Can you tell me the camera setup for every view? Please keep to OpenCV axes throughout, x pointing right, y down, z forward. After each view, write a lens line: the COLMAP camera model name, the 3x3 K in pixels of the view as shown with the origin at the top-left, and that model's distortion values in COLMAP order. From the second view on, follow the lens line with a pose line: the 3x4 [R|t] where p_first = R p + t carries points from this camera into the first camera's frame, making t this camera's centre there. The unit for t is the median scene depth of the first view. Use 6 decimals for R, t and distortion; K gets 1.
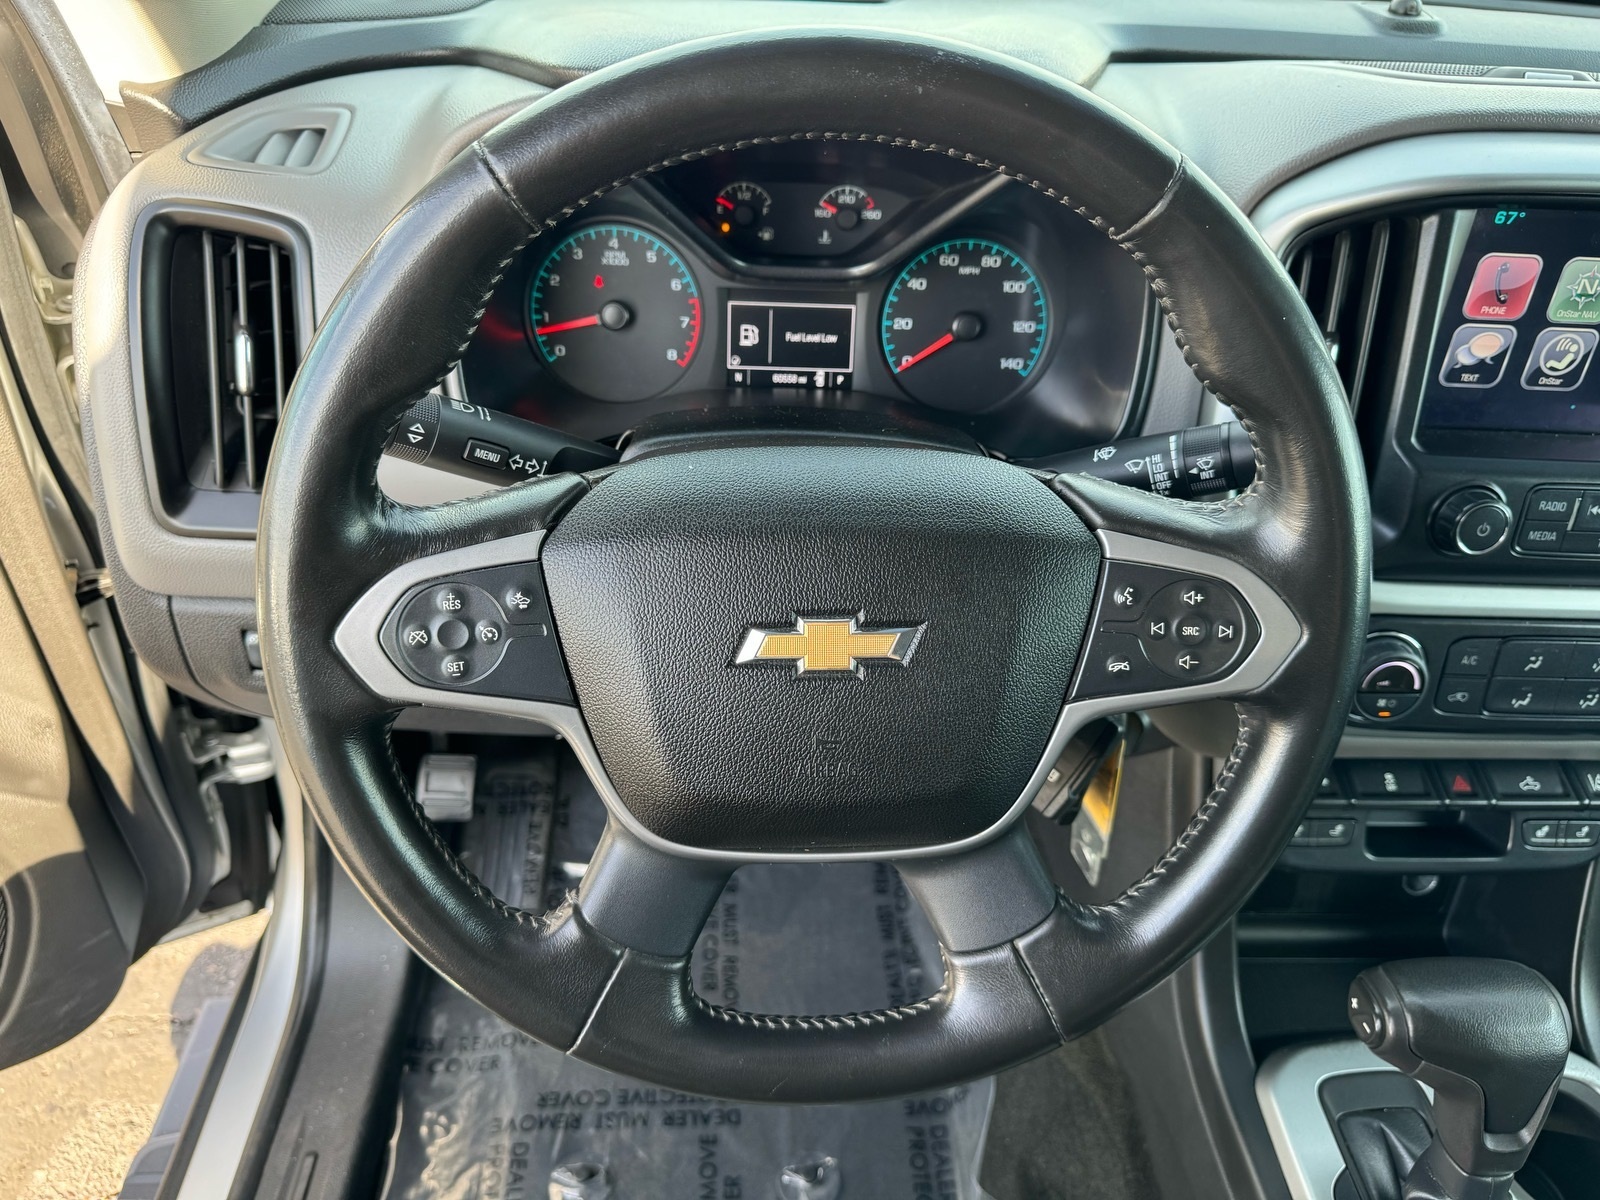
lens RADIAL K [[1144.1, 0, 800.0], [0, 1144.1, 600.0], [0, 0, 1]] dist [0.109199, -0.128299]
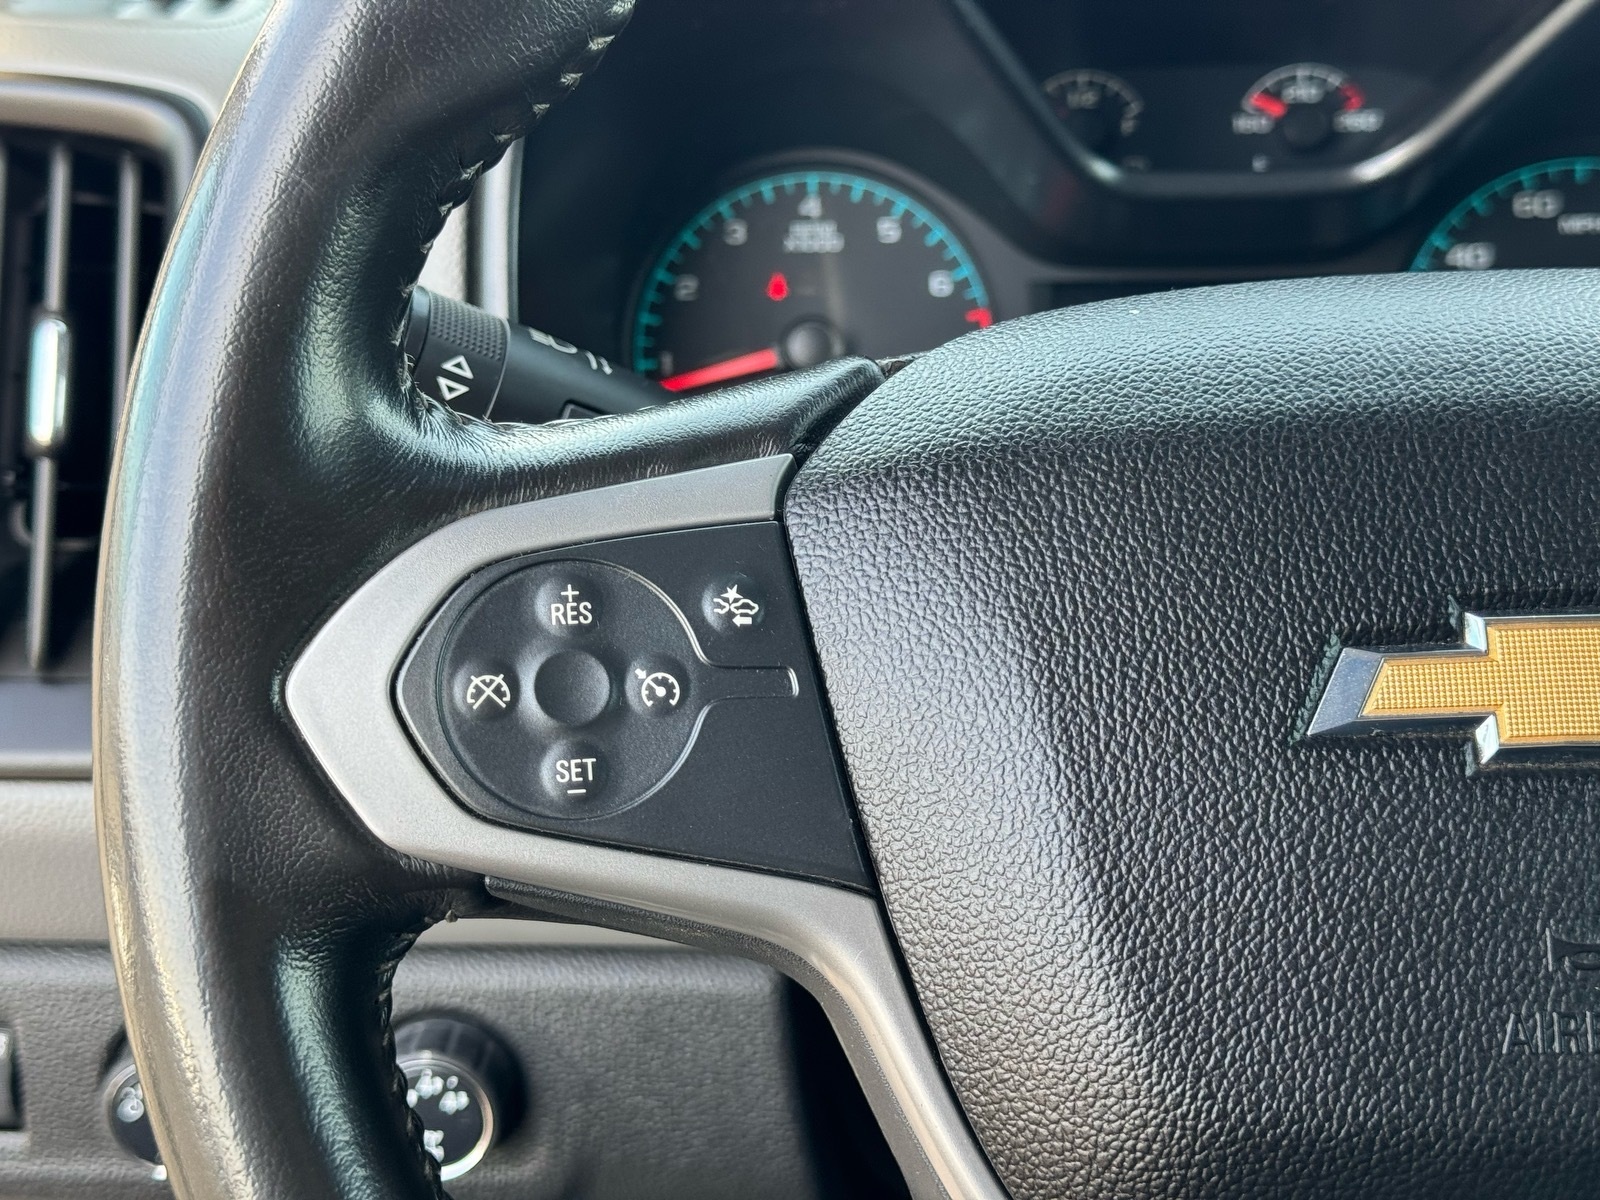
lens RADIAL K [[2288.2, 0, 800.0], [0, 2288.2, 600.0], [0, 0, 1]] dist [0.221976, -0.504326]
pose [[0.996198, -0.039724, -0.077538, -0.098530], [0.011919, 0.943775, -0.330374, 0.160191], [0.086302, 0.328194, 0.940660, 0.158168]]
